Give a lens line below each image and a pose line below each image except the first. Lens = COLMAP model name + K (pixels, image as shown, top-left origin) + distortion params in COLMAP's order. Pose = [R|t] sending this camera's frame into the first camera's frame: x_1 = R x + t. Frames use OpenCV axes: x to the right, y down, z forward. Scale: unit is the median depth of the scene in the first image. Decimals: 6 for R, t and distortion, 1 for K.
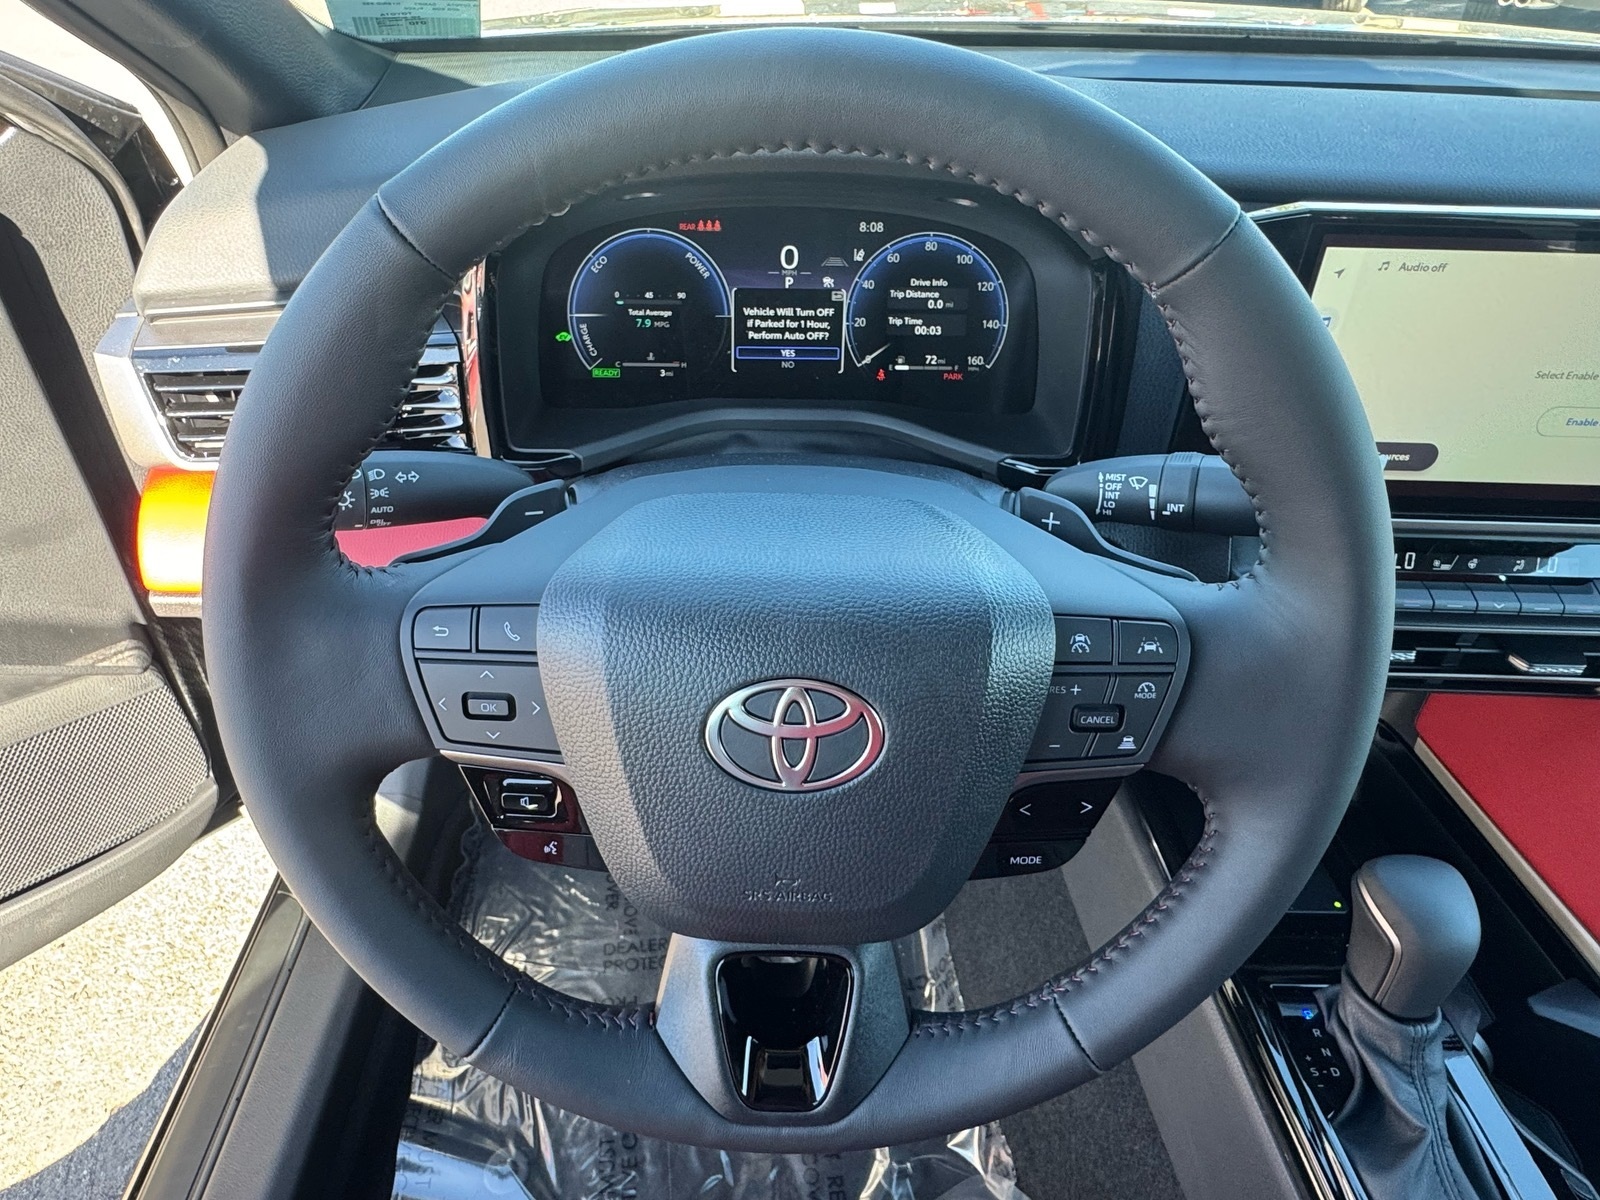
lens RADIAL K [[965.7, 0, 760.1], [0, 965.7, 604.1], [0, 0, 1]] dist [-0.003675, 0.000688]
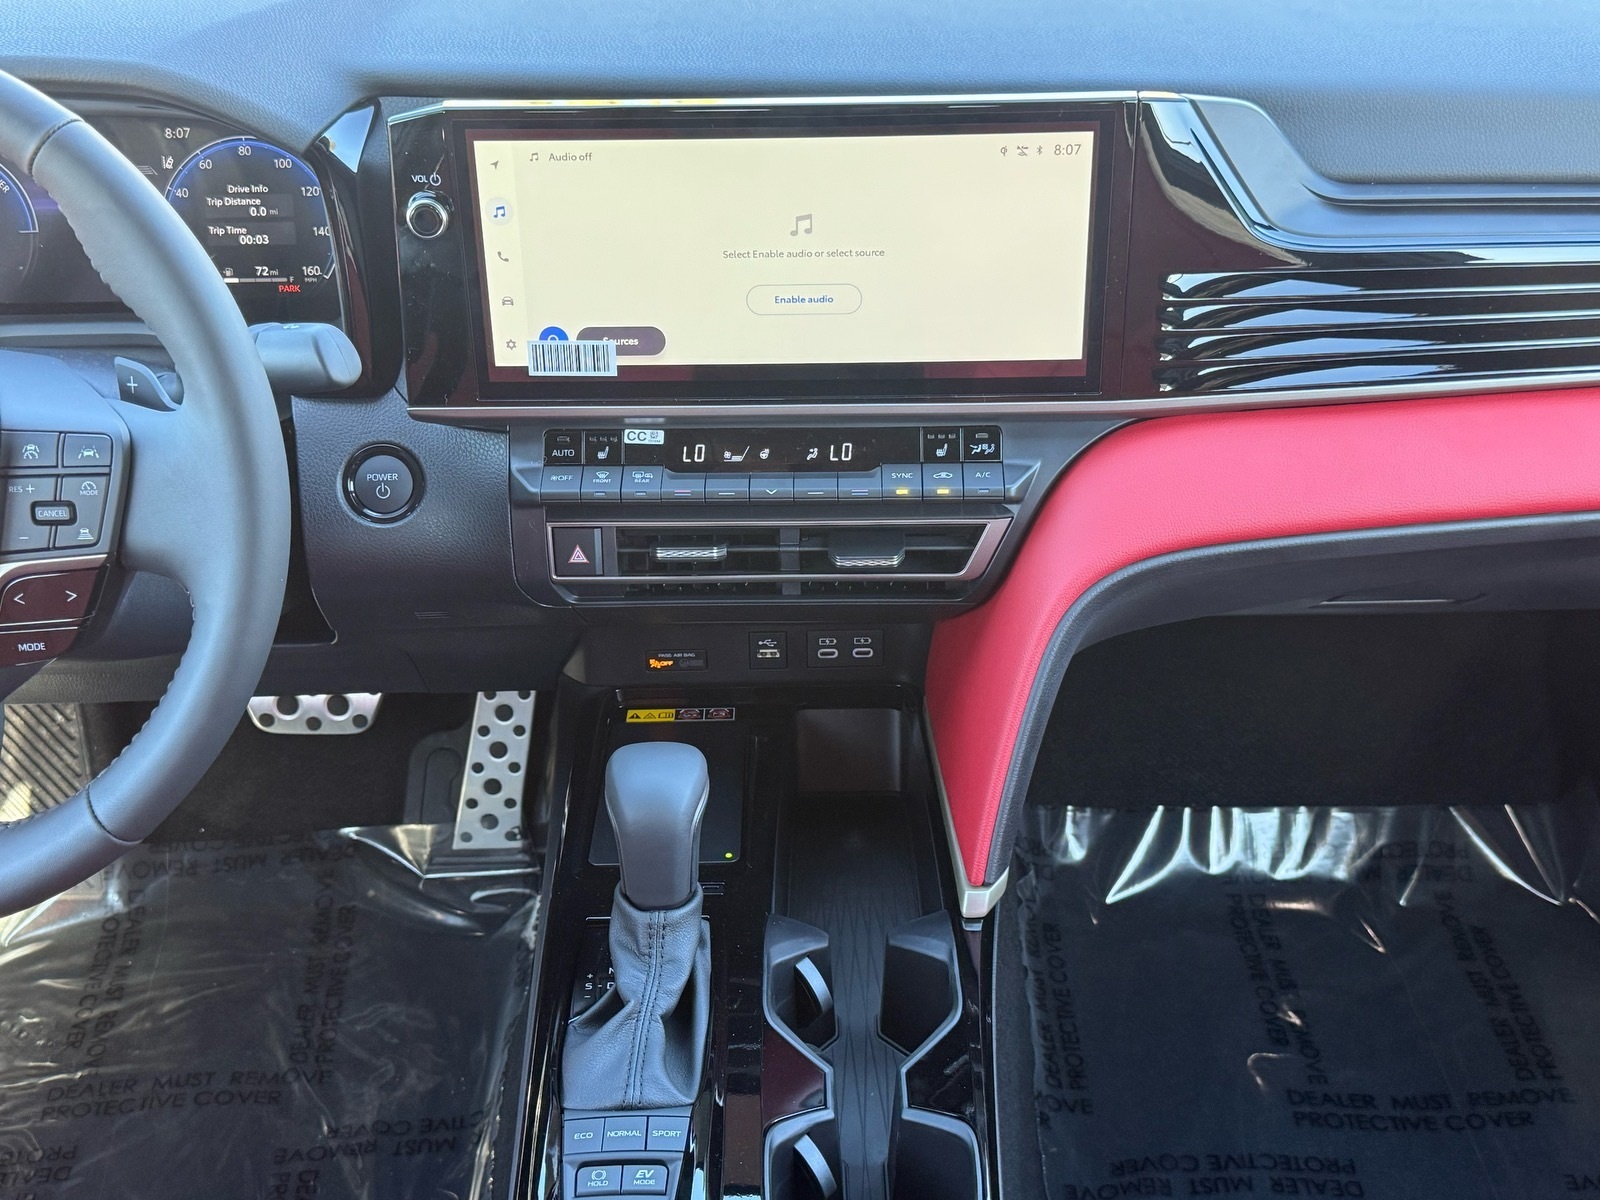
lens RADIAL K [[1867.7, 0, 799.3], [0, 1867.7, 595.5], [0, 0, 1]] dist [0.105172, 0.000000]
pose [[0.999334, -0.035091, -0.009990, 0.726100], [0.033586, 0.991731, -0.123864, 0.305181], [0.014254, 0.123446, 0.992249, -0.768821]]
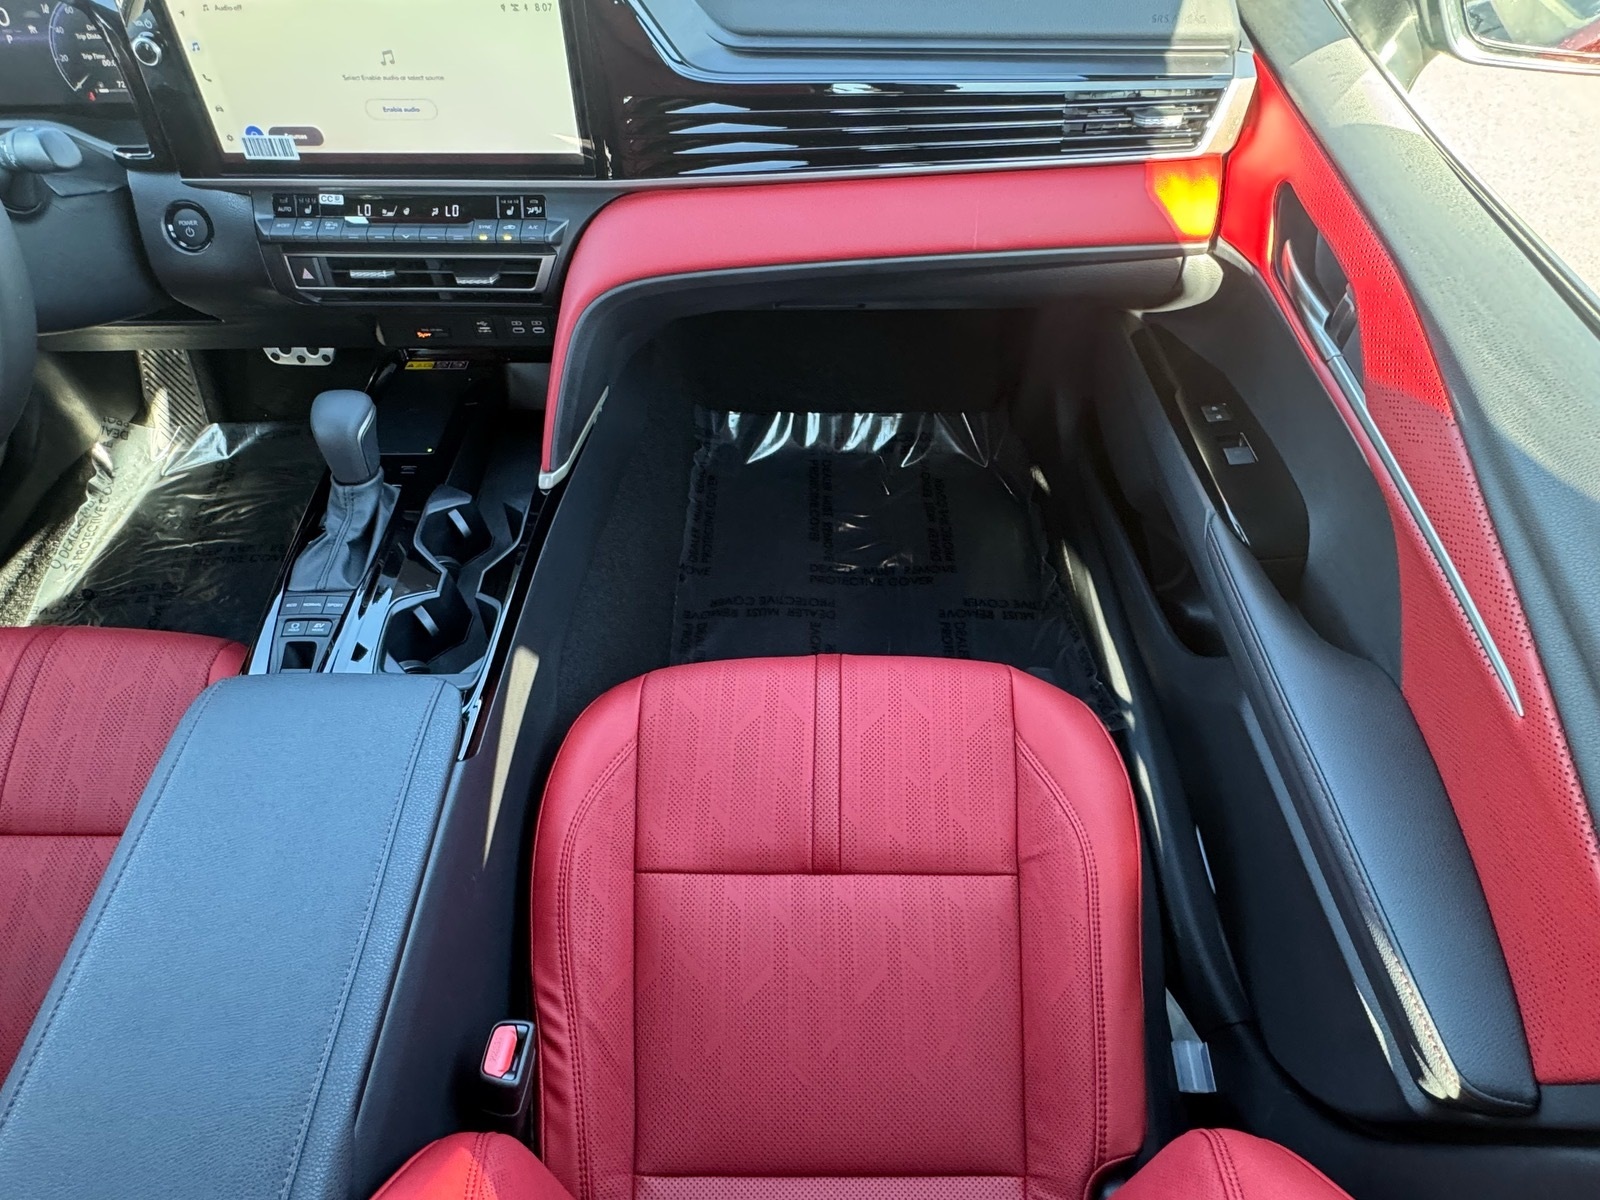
lens RADIAL K [[965.7, 0, 787.4], [0, 965.7, 604.4], [0, 0, 1]] dist [-0.003675, 0.000688]
pose [[0.999588, -0.012773, -0.025701, 1.292703], [0.017914, 0.977322, 0.210999, 0.247577], [0.022423, -0.211372, 0.977148, -0.629834]]
